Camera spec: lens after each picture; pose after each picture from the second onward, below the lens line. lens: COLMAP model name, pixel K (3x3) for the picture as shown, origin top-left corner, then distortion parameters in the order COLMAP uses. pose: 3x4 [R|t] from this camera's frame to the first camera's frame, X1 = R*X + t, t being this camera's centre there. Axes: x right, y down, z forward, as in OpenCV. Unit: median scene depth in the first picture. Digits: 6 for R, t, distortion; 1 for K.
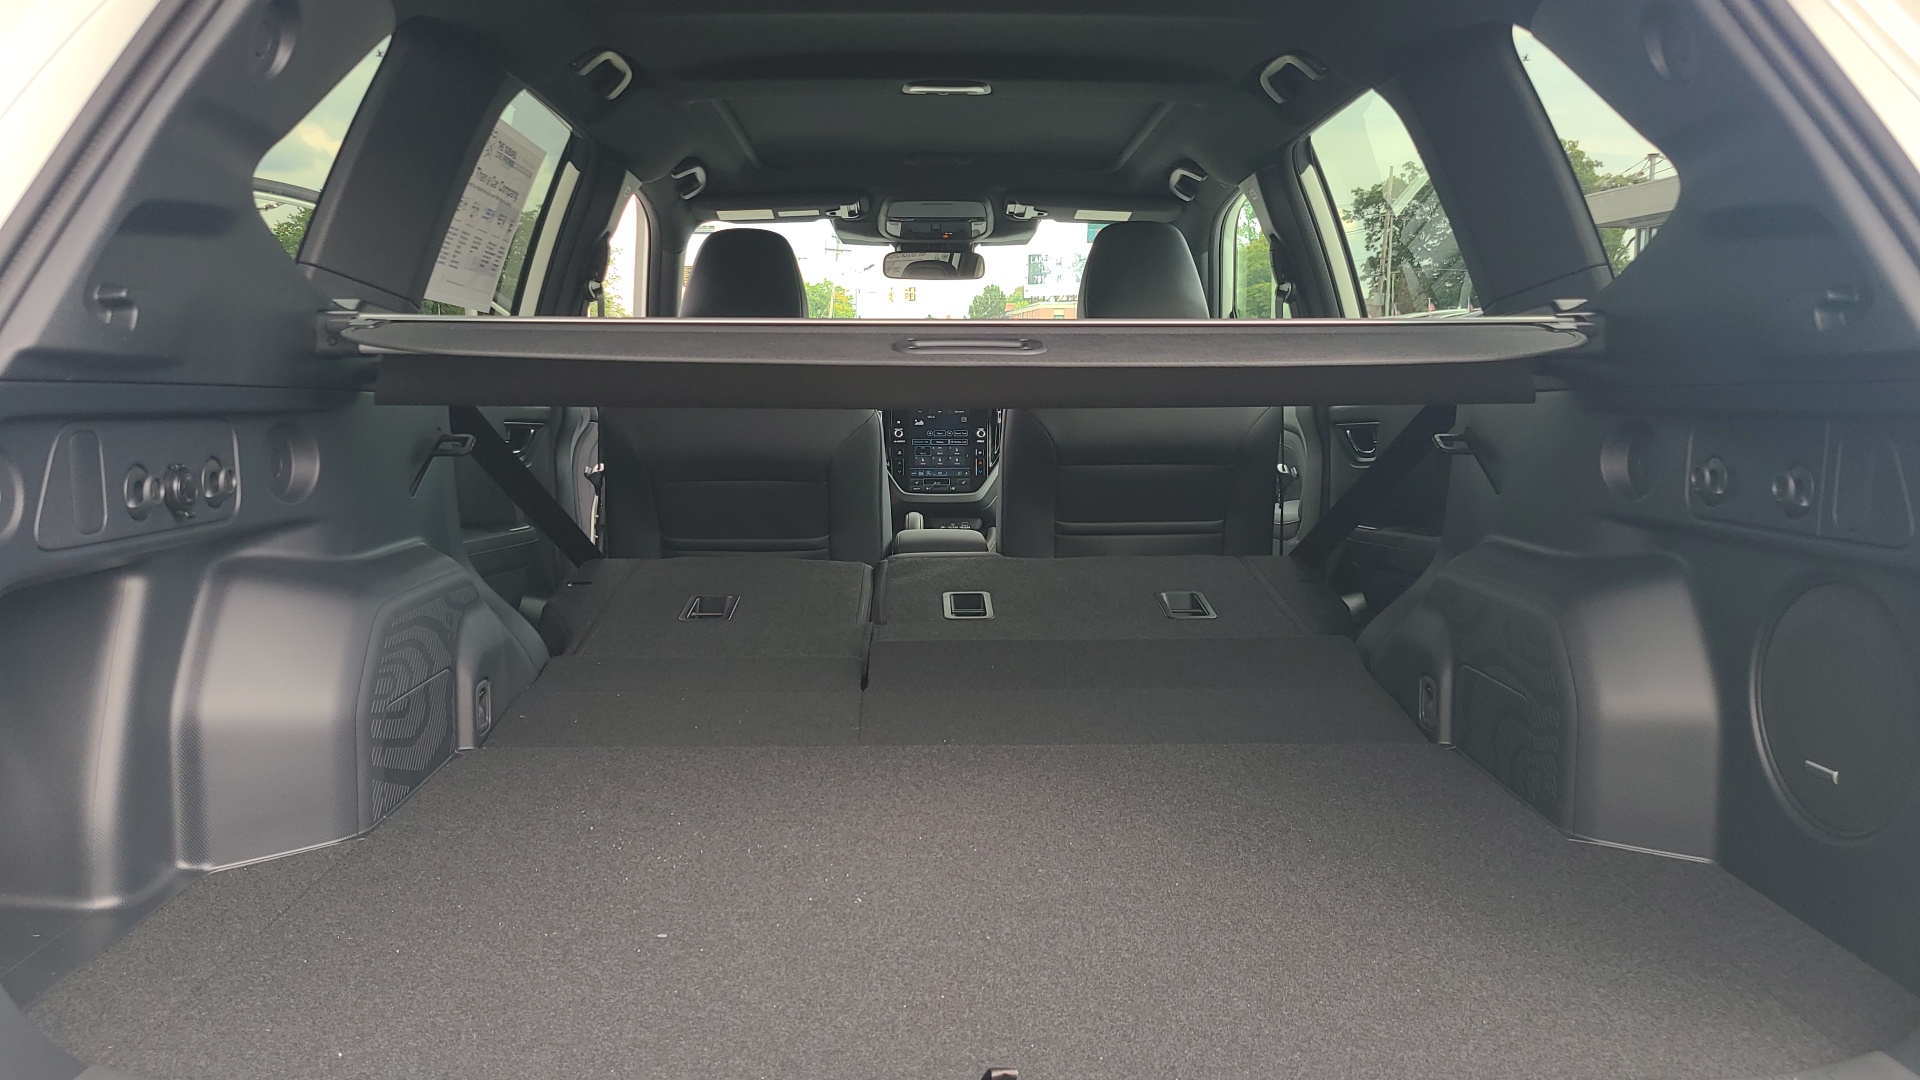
lens RADIAL K [[1435.8, 0, 960.0], [0, 1435.8, 540.0], [0, 0, 1]] dist [0.069849, -0.060022]
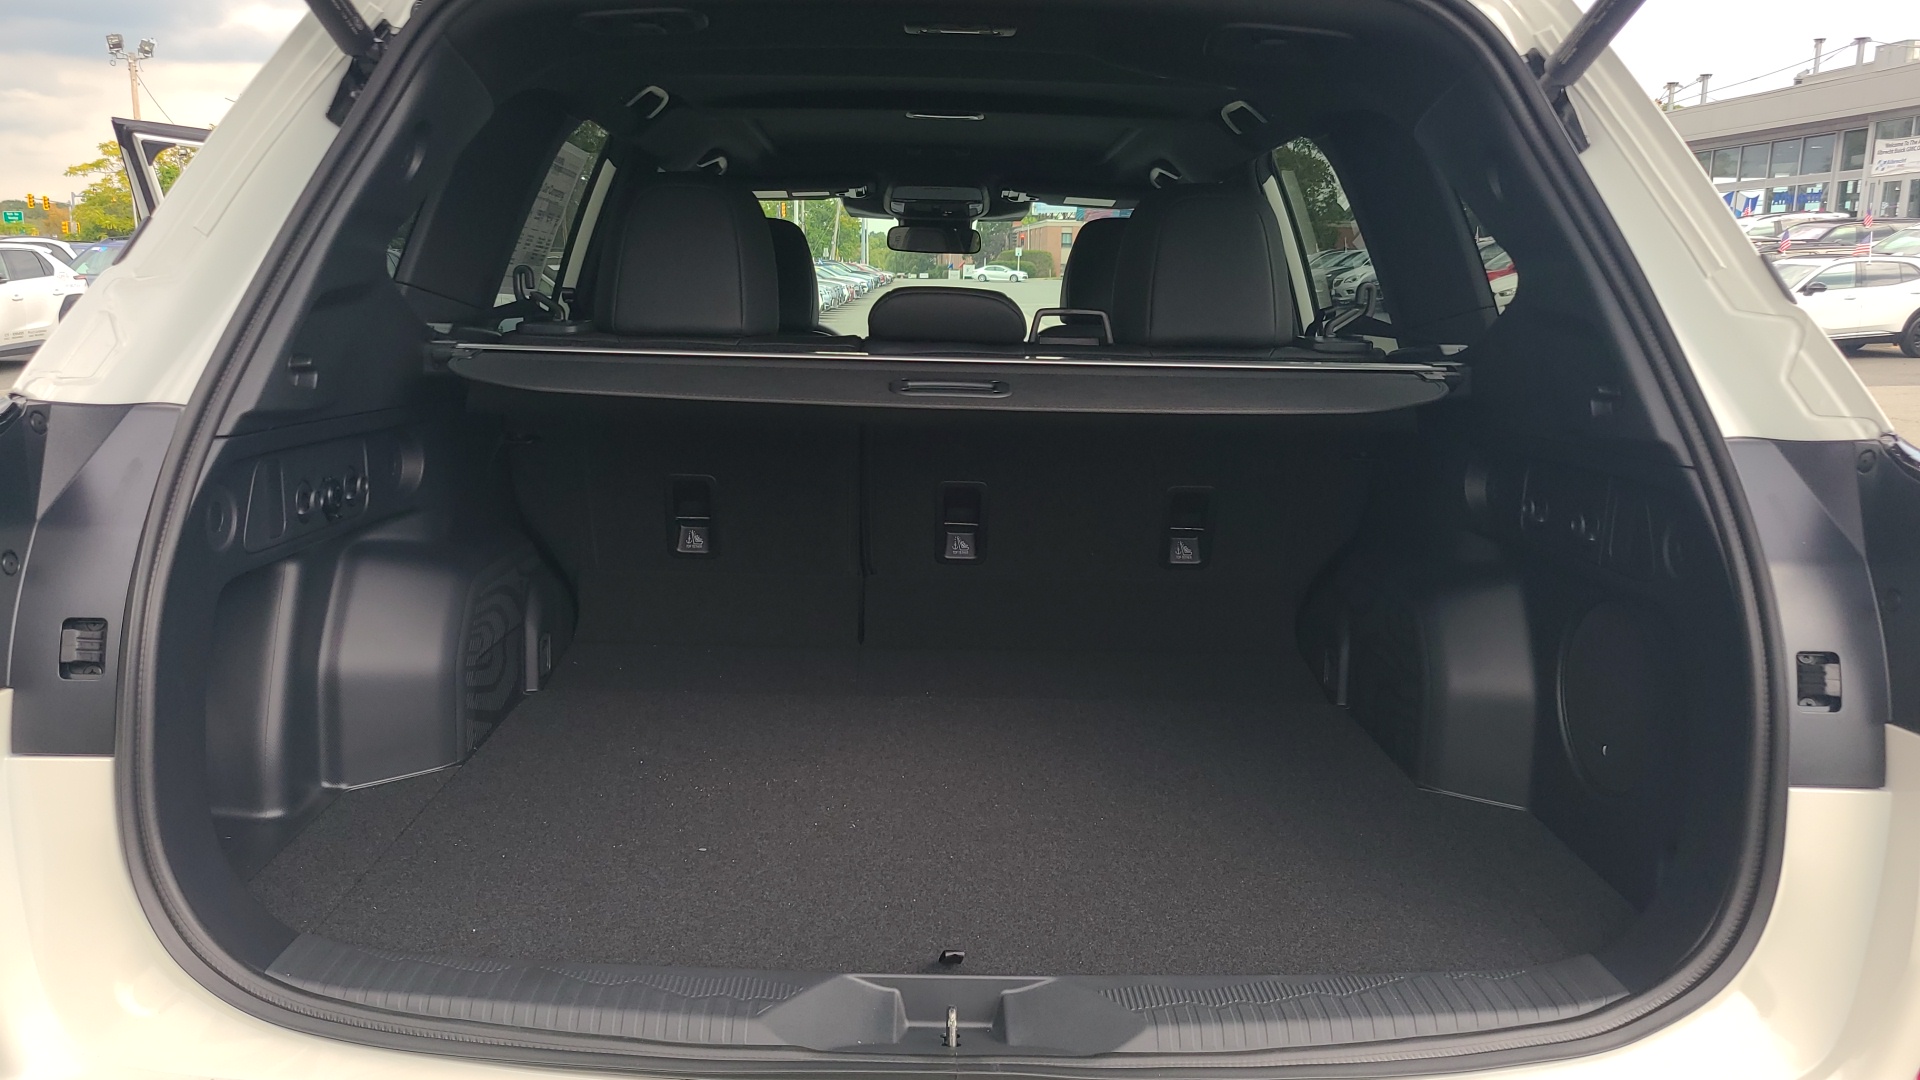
lens RADIAL K [[1445.4, 0, 957.3], [0, 1445.4, 529.6], [0, 0, 1]] dist [0.065172, -0.037424]
pose [[0.999721, 0.023477, -0.002428, 0.016925], [-0.023318, 0.998352, 0.052445, -0.072716], [0.003655, -0.052373, 0.998621, -0.240613]]
